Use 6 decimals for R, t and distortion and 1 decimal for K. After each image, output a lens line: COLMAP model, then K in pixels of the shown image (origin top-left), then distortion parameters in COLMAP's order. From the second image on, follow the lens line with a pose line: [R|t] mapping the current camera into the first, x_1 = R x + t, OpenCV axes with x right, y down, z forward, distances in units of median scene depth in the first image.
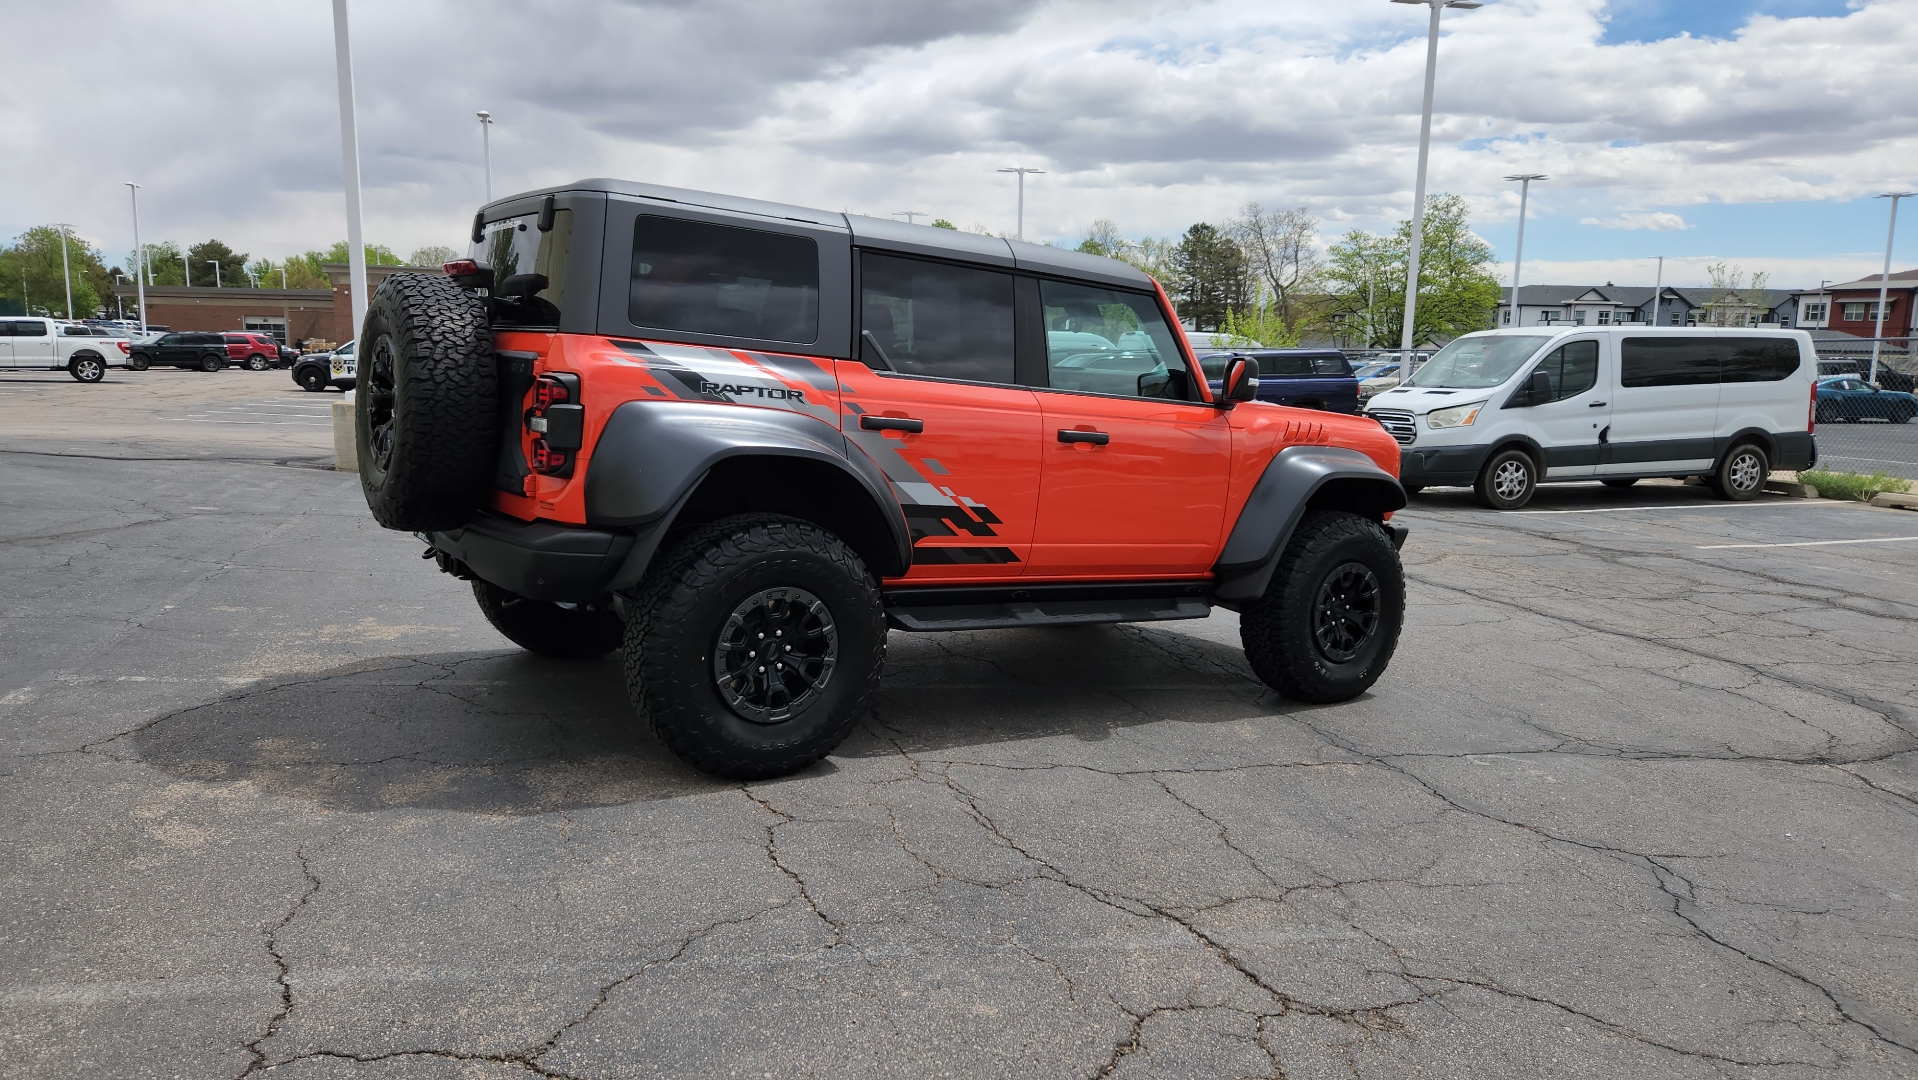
lens RADIAL K [[1286.6, 0, 920.6], [0, 1286.6, 538.7], [0, 0, 1]] dist [0.067684, -0.054205]
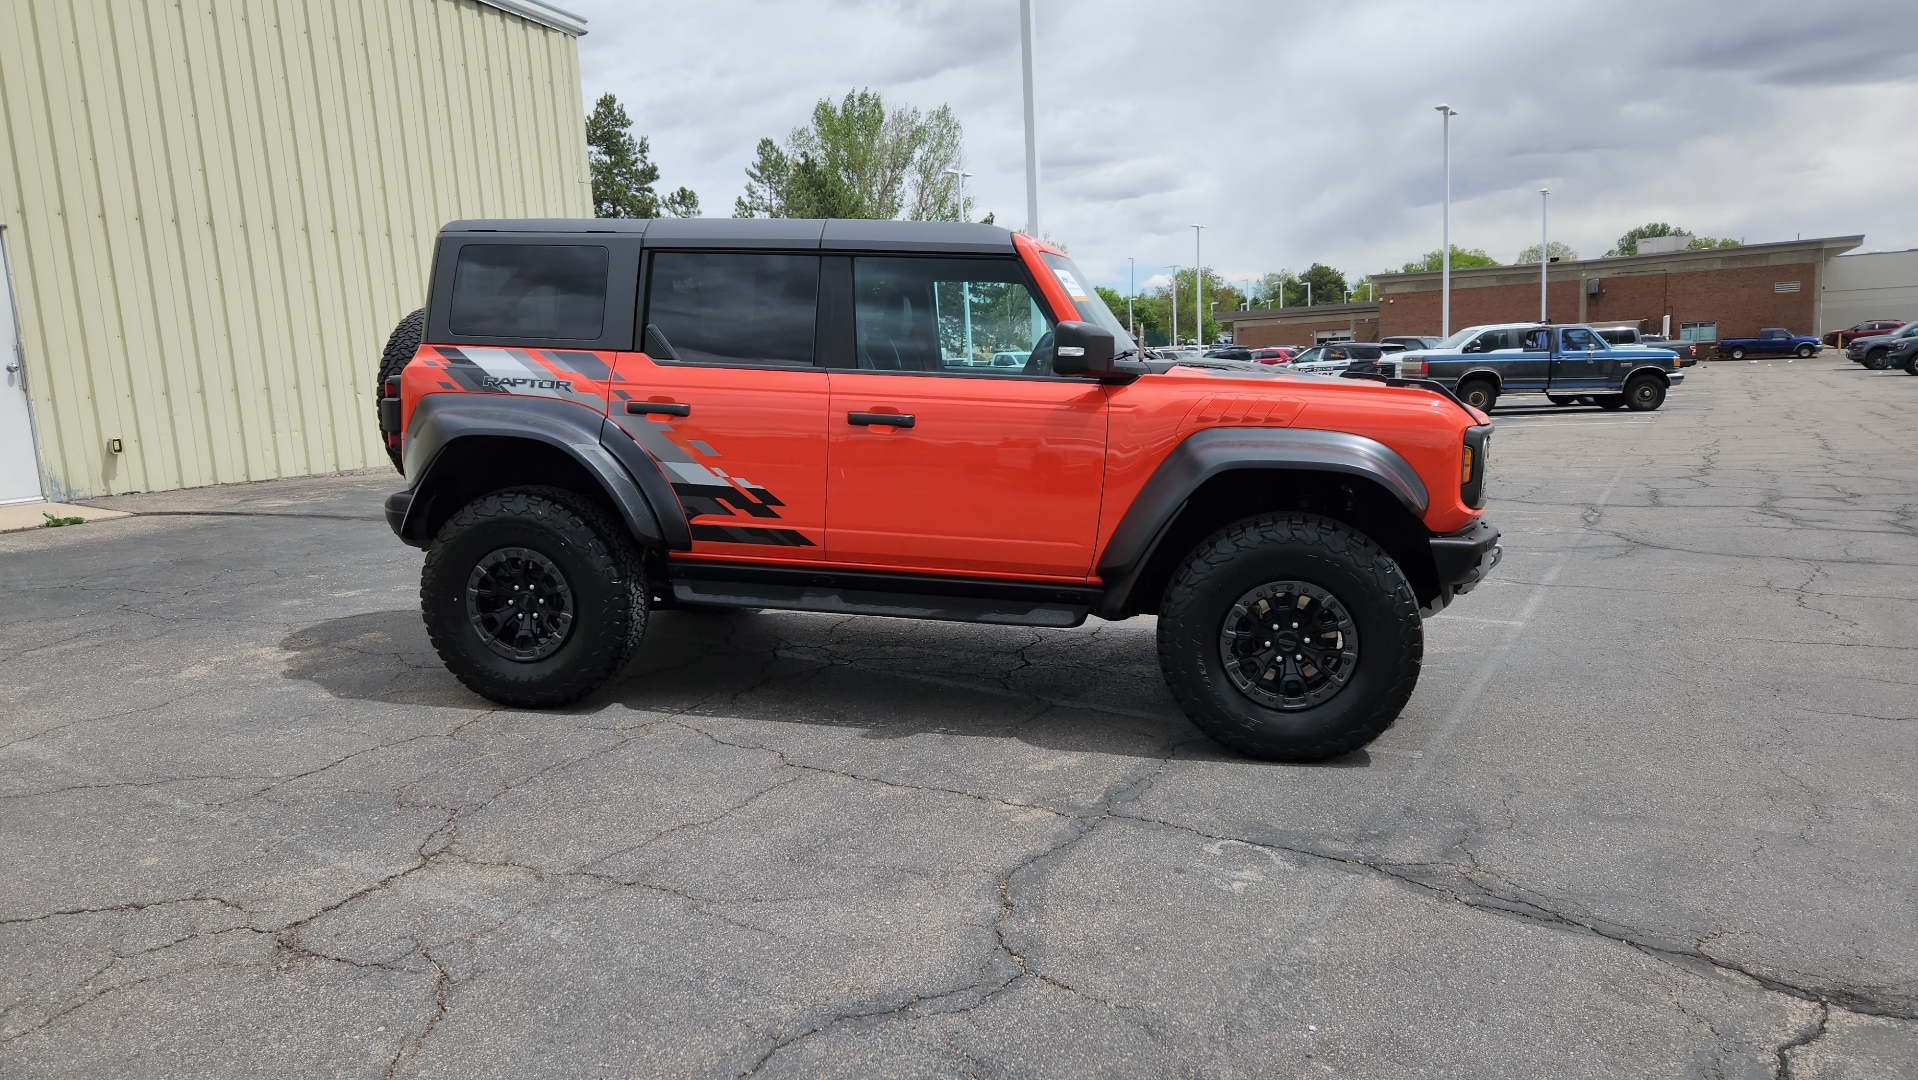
lens RADIAL K [[1286.3, 0, 925.7], [0, 1286.3, 553.9], [0, 0, 1]] dist [0.065726, -0.052046]
pose [[0.693433, 0.057956, -0.718186, 0.787855], [-0.052919, 0.998164, 0.029455, -0.008875], [0.718575, 0.017581, 0.695227, 0.344130]]
